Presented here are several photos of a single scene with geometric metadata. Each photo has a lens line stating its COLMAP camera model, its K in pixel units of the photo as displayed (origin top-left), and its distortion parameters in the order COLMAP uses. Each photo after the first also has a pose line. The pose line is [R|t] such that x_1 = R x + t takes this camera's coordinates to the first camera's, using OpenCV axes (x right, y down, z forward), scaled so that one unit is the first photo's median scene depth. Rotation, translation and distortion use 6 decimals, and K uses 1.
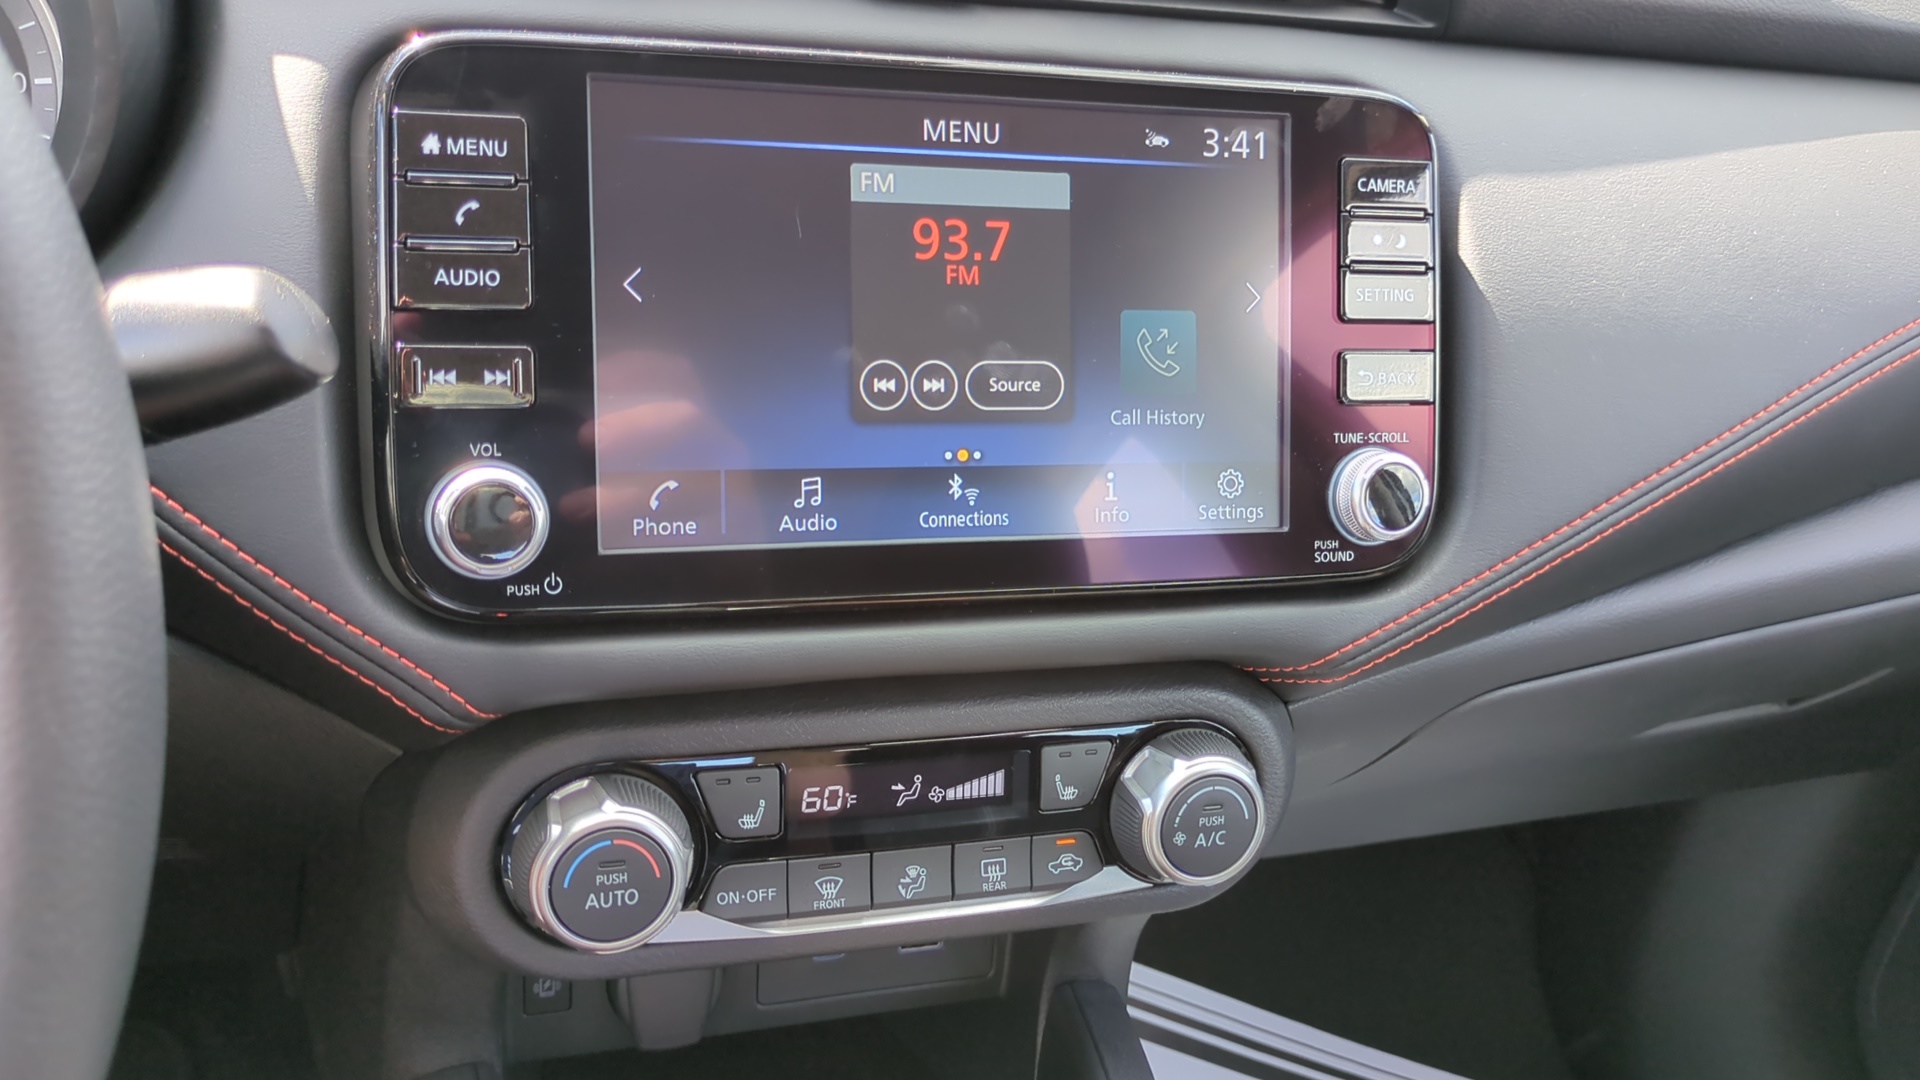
lens RADIAL K [[1687.5, 0, 960.0], [0, 1687.5, 540.0], [0, 0, 1]] dist [0.087728, -0.237309]
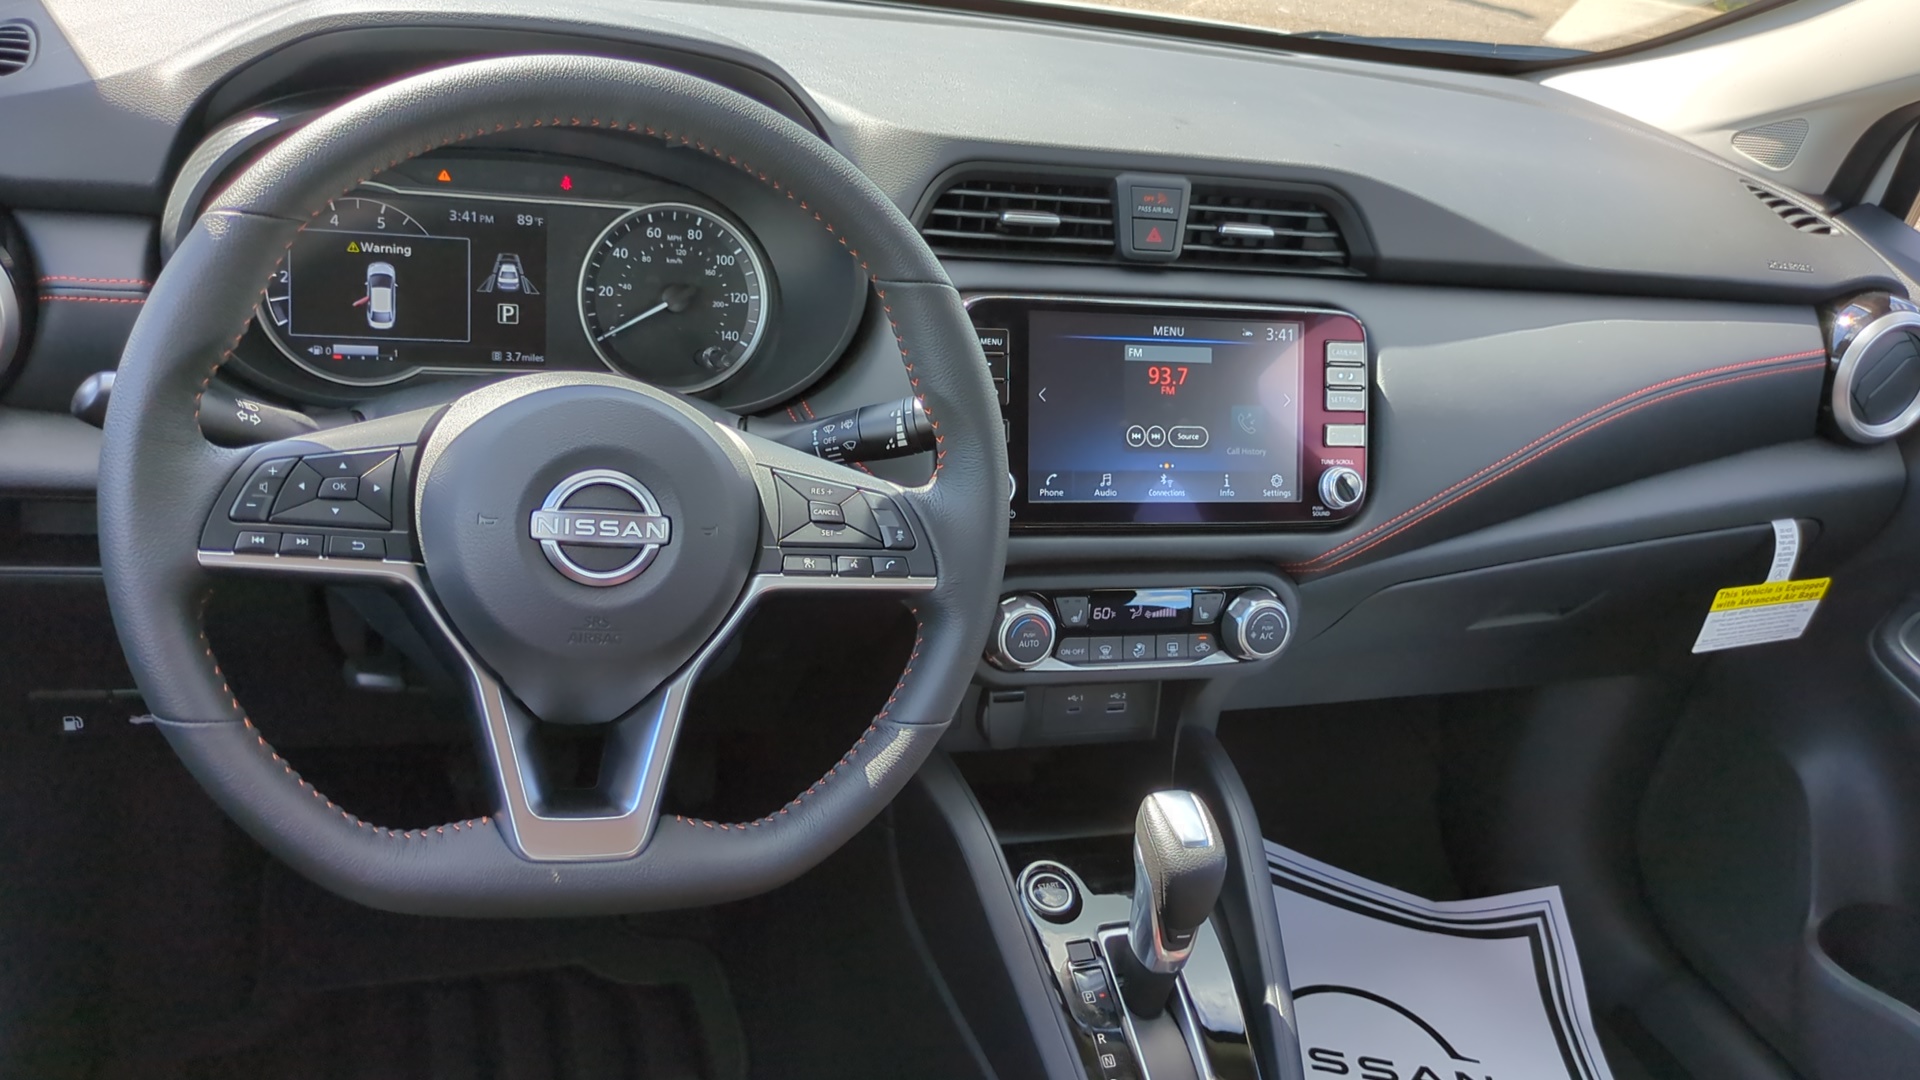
lens RADIAL K [[1687.5, 0, 960.0], [0, 1687.5, 540.0], [0, 0, 1]] dist [0.087728, -0.237309]
pose [[0.999543, 0.012609, 0.027459, -0.333415], [-0.011751, 0.999444, -0.031193, 0.124092], [-0.027837, 0.030856, 0.999136, -1.286375]]
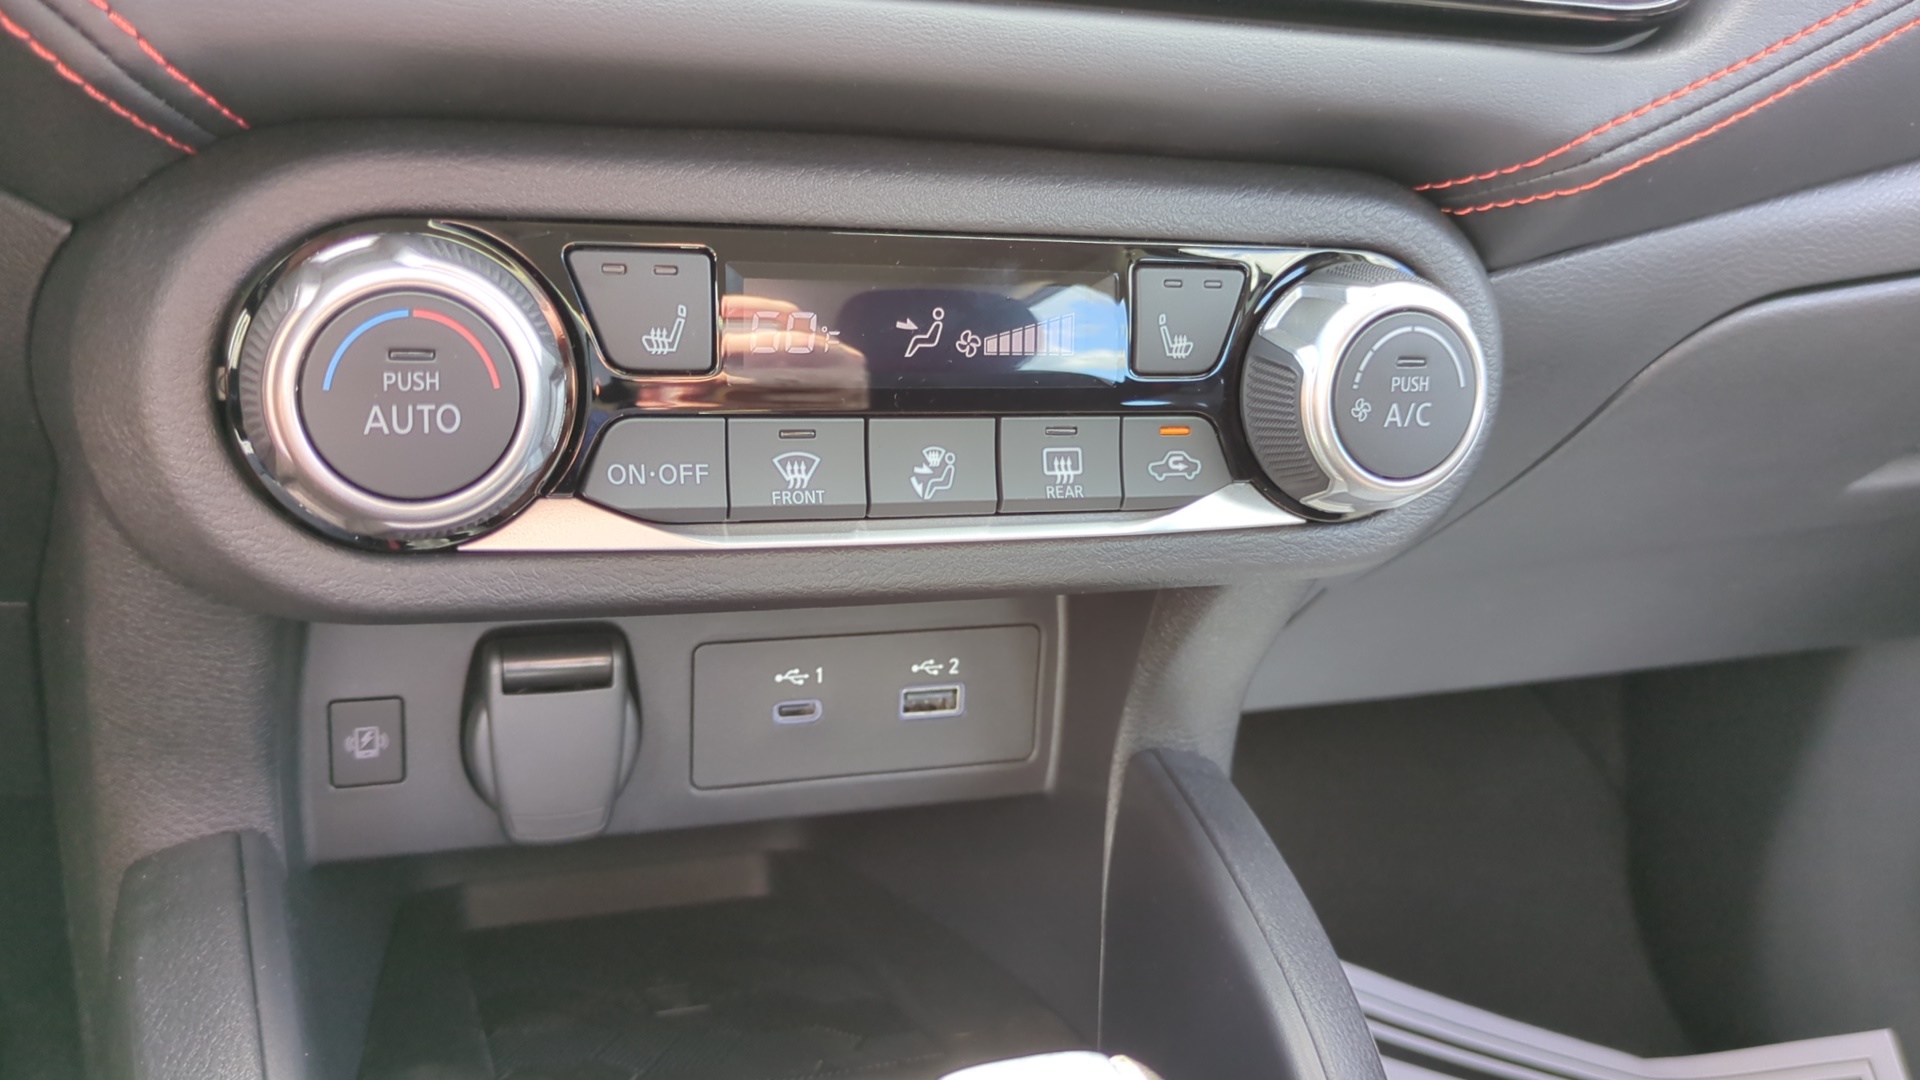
lens RADIAL K [[1687.5, 0, 960.0], [0, 1687.5, 540.0], [0, 0, 1]] dist [0.087728, -0.237309]
pose [[0.999594, -0.016926, 0.022932, -0.032423], [0.018022, 0.998661, -0.048491, 0.251950], [-0.022080, 0.048885, 0.998560, 0.385854]]
